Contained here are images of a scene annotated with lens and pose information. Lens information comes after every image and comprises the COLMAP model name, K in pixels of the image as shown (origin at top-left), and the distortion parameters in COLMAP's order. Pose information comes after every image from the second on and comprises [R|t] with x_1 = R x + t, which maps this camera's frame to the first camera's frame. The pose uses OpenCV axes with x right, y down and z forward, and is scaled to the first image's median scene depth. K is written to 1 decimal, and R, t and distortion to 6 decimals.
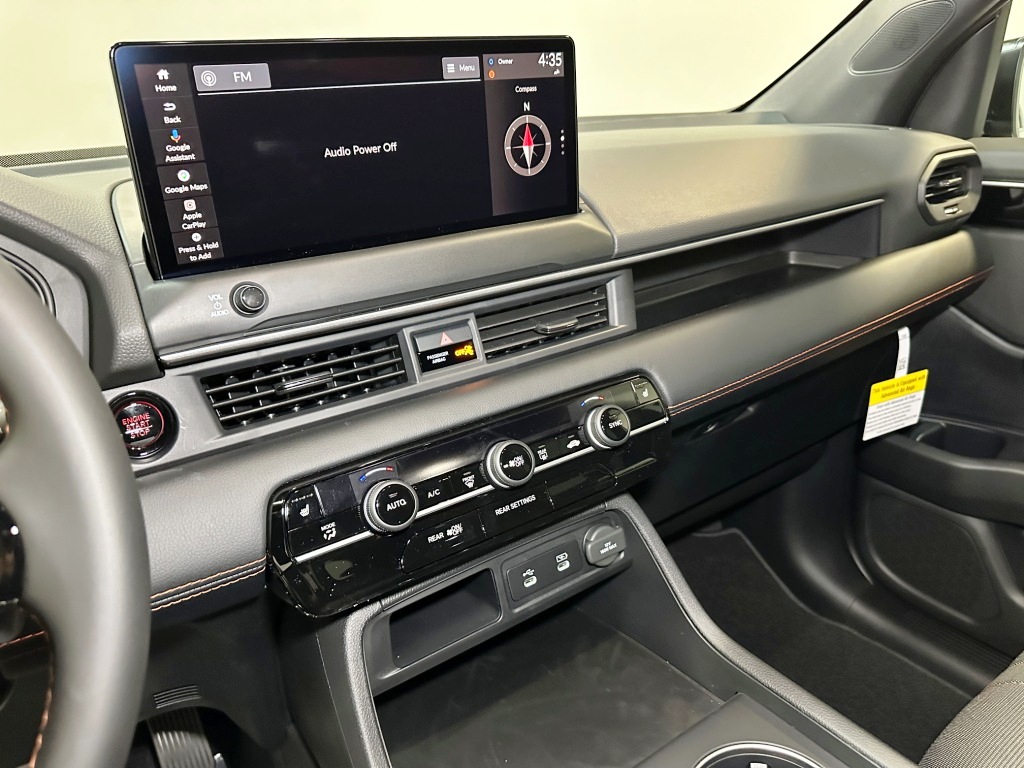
lens RADIAL K [[728.0, 0, 516.4], [0, 728.0, 390.4], [0, 0, 1]] dist [0.030548, -0.045877]
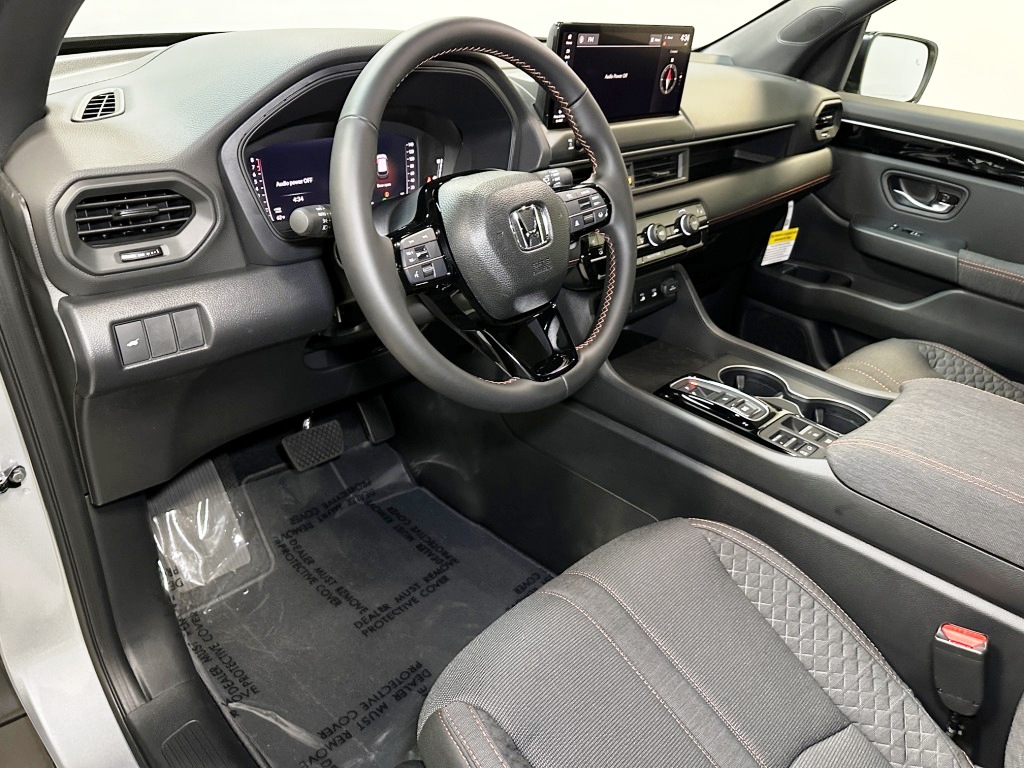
lens RADIAL K [[728.0, 0, 497.5], [0, 728.0, 390.6], [0, 0, 1]] dist [0.030548, -0.045877]
pose [[0.973631, 0.032936, 0.225740, -0.757714], [-0.066552, 0.987488, 0.142966, 0.225121], [-0.218206, -0.154219, 0.963640, -0.855537]]
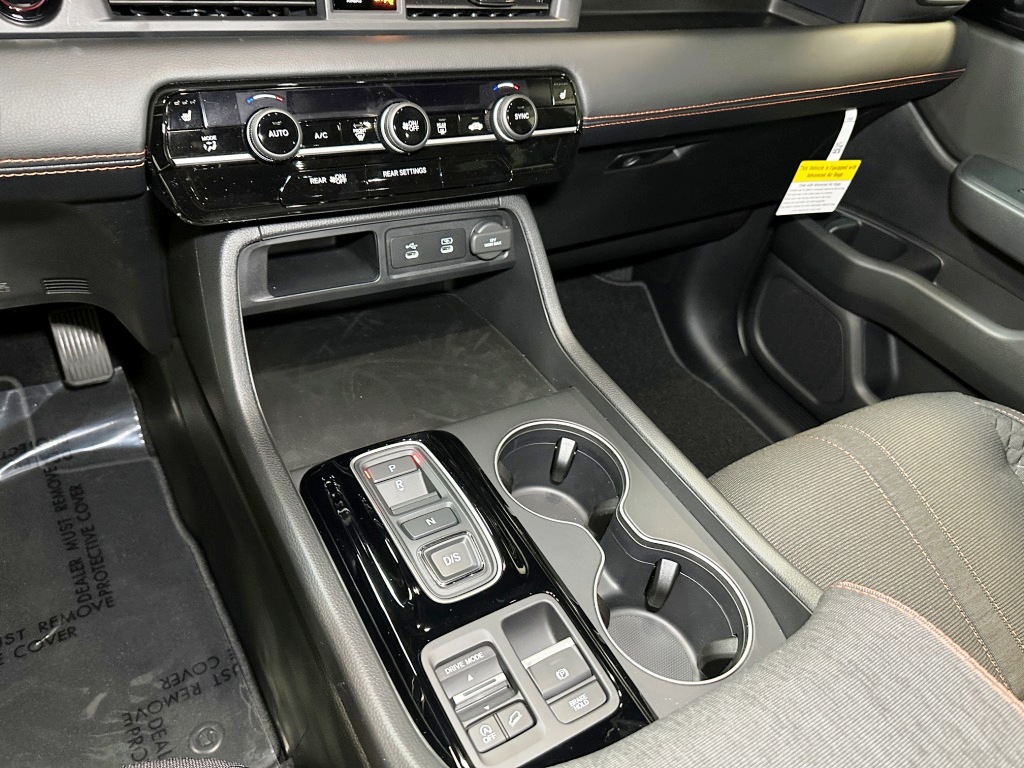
lens RADIAL K [[728.0, 0, 511.8], [0, 728.0, 389.0], [0, 0, 1]] dist [0.030548, -0.045877]
pose [[0.974290, 0.204122, 0.095362, 0.090462], [-0.224378, 0.917347, 0.328830, 0.054220], [-0.020359, -0.341773, 0.939562, -0.063165]]
